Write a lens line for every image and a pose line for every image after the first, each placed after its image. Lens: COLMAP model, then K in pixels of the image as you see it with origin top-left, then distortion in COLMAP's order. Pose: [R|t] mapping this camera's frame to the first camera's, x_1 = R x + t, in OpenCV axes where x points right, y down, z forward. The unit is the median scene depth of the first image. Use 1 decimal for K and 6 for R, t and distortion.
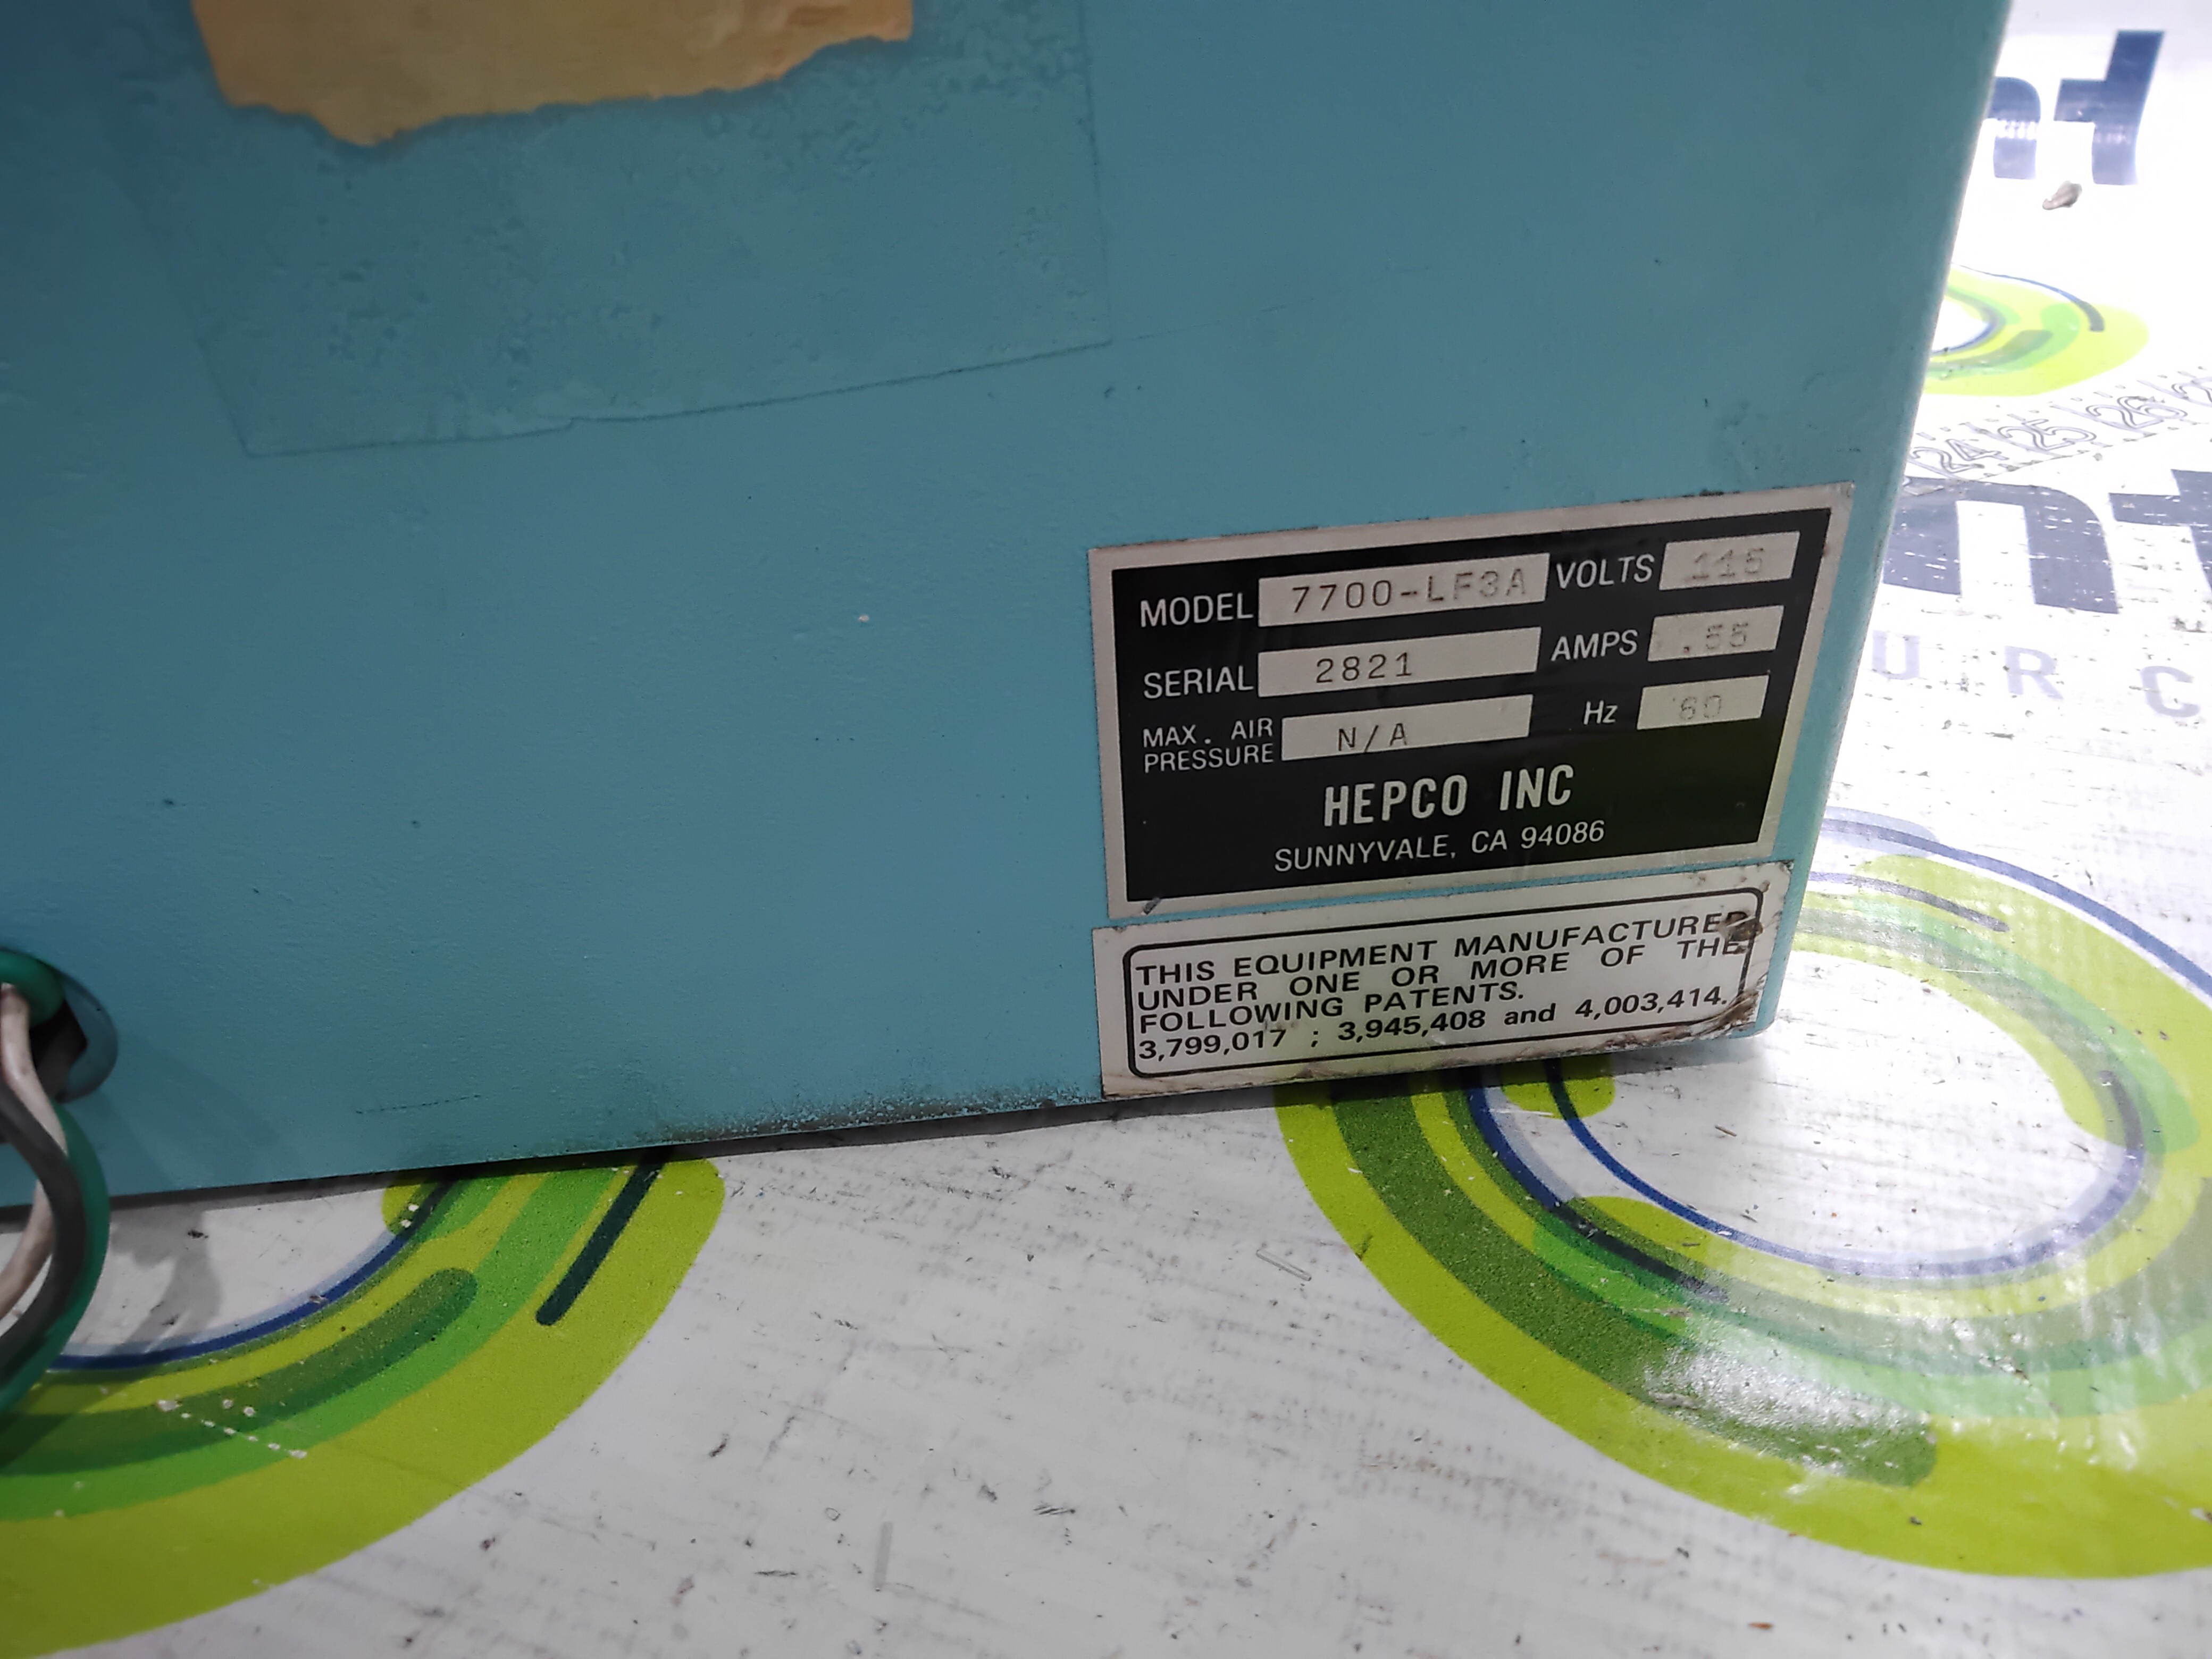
lens RADIAL K [[1666.9, 0, 1106.0], [0, 1666.9, 829.5], [0, 0, 1]] dist [0.006592, -0.042035]
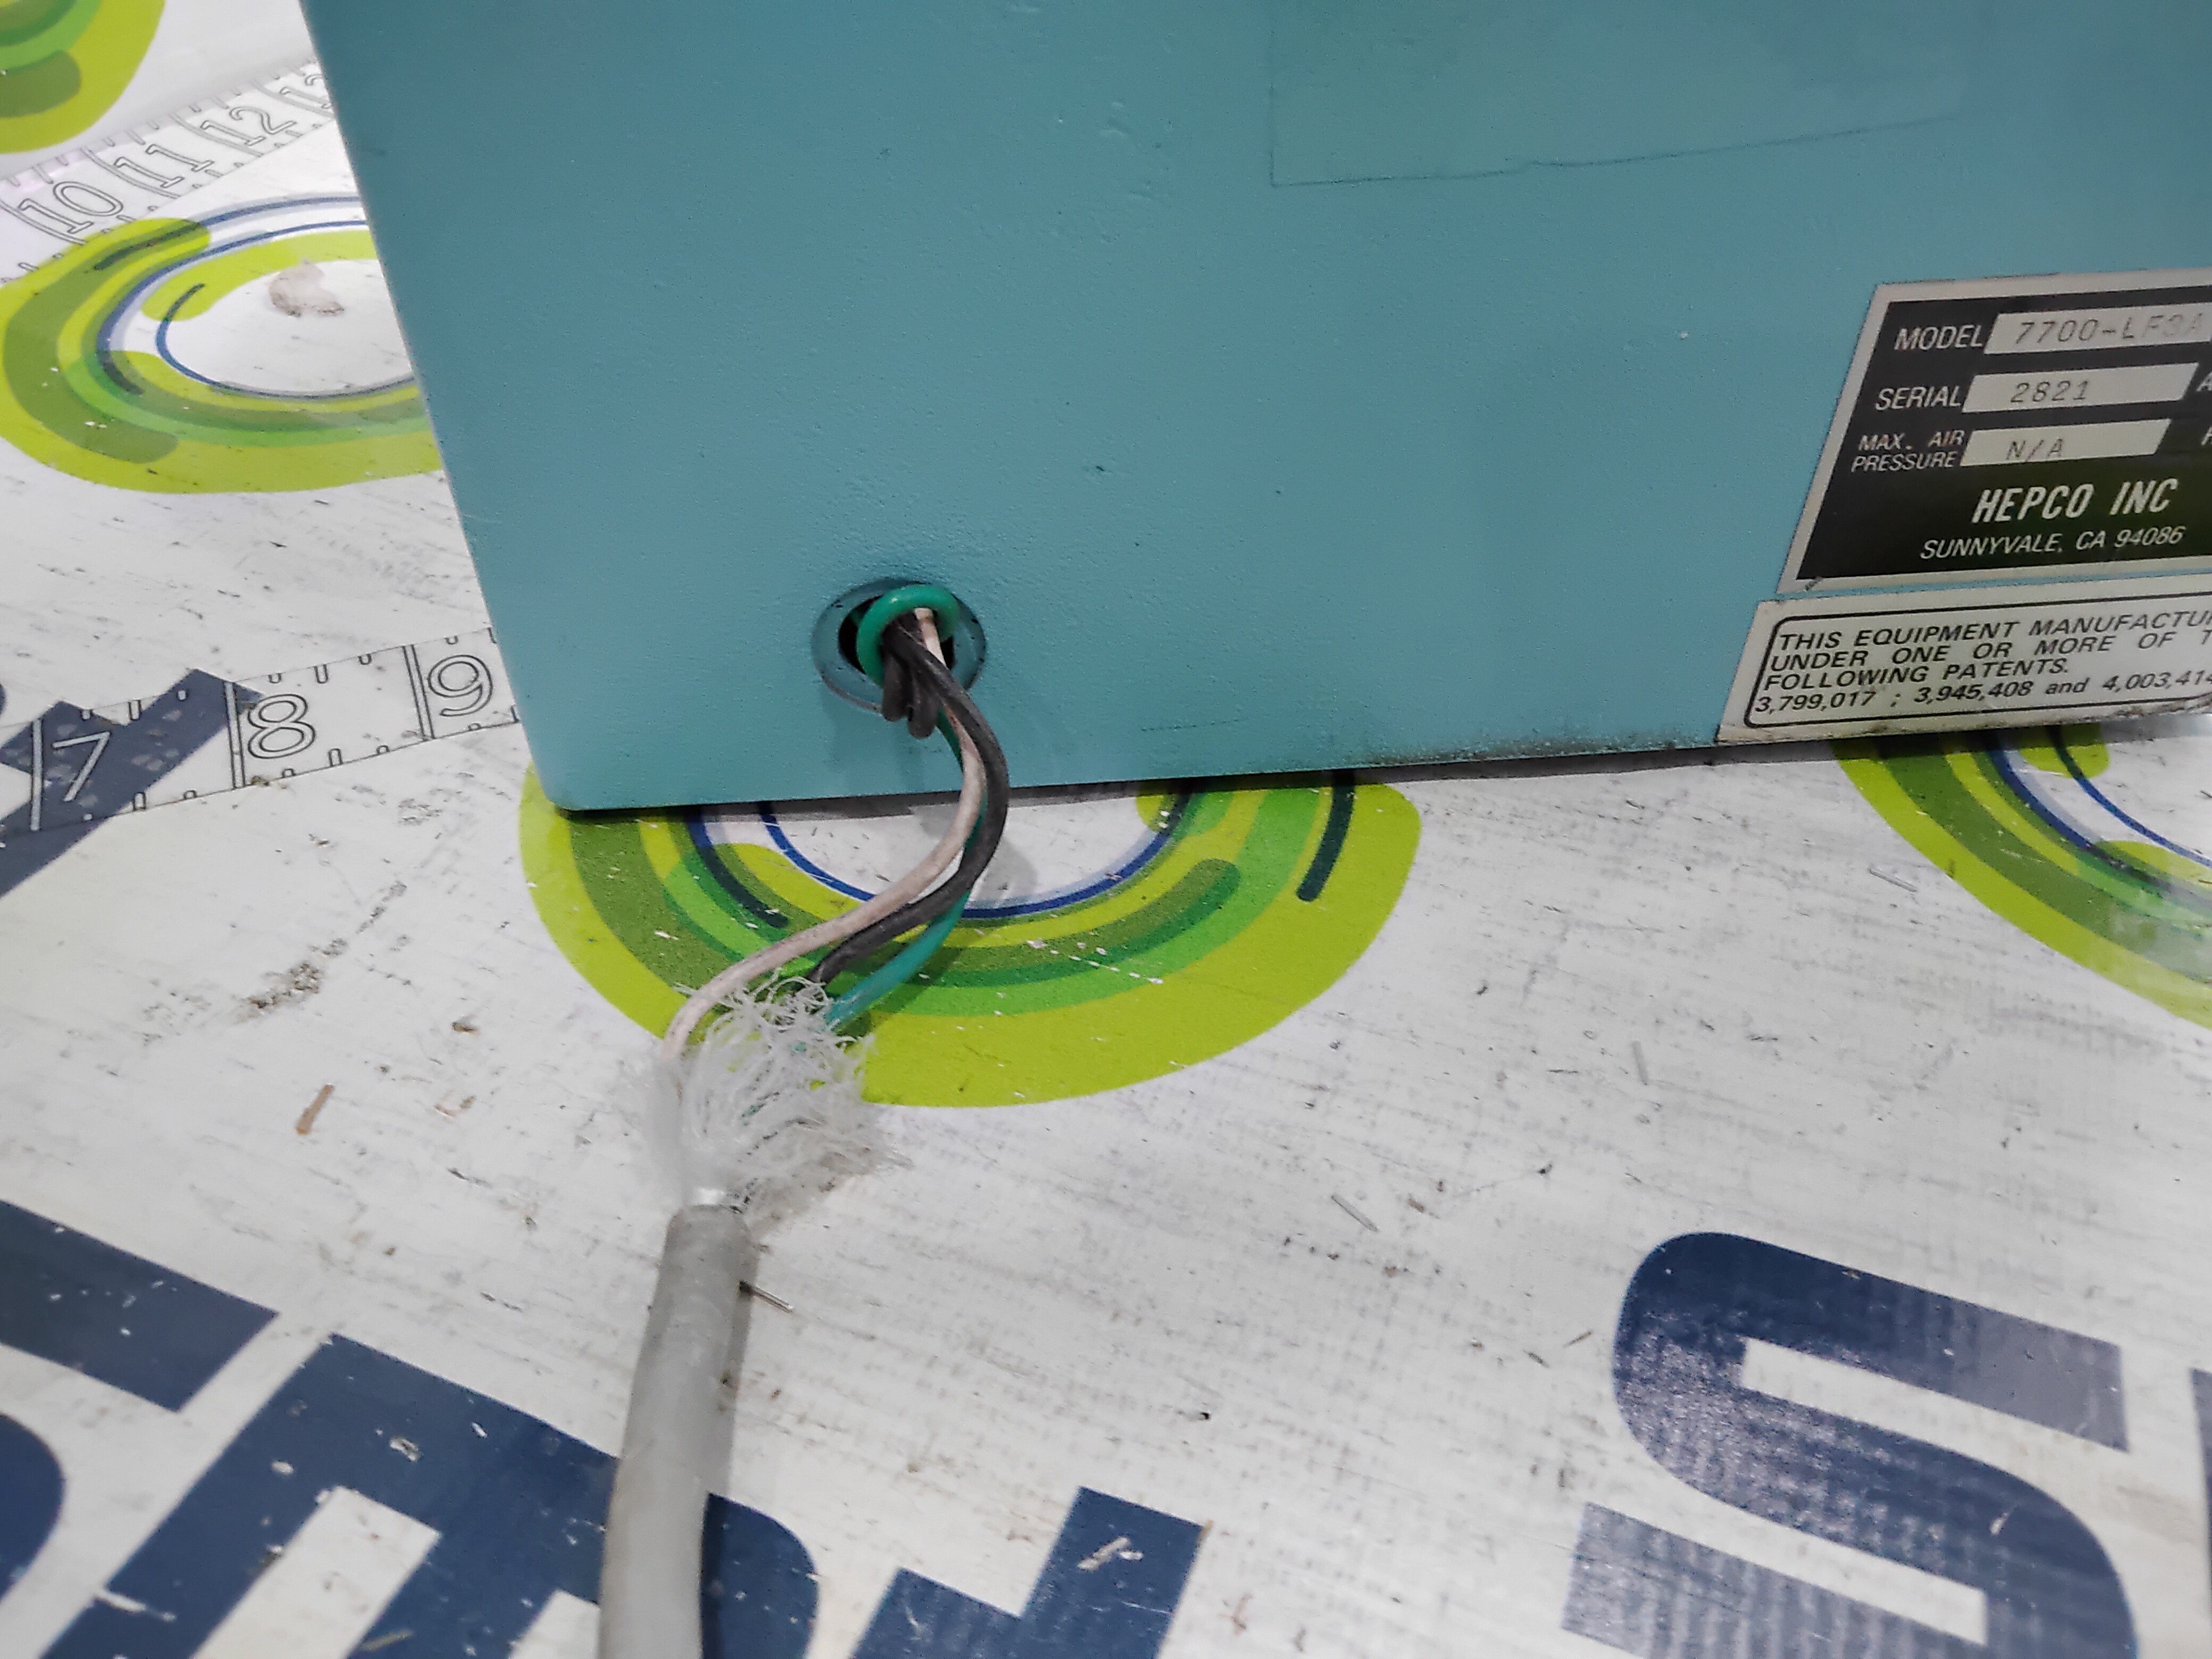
lens RADIAL K [[1666.9, 0, 1106.0], [0, 1666.9, 829.5], [0, 0, 1]] dist [0.006592, -0.042035]
pose [[0.999476, 0.030386, 0.011159, -0.495570], [-0.031838, 0.985032, 0.169404, 0.032499], [-0.005844, -0.169671, 0.985483, -0.231005]]
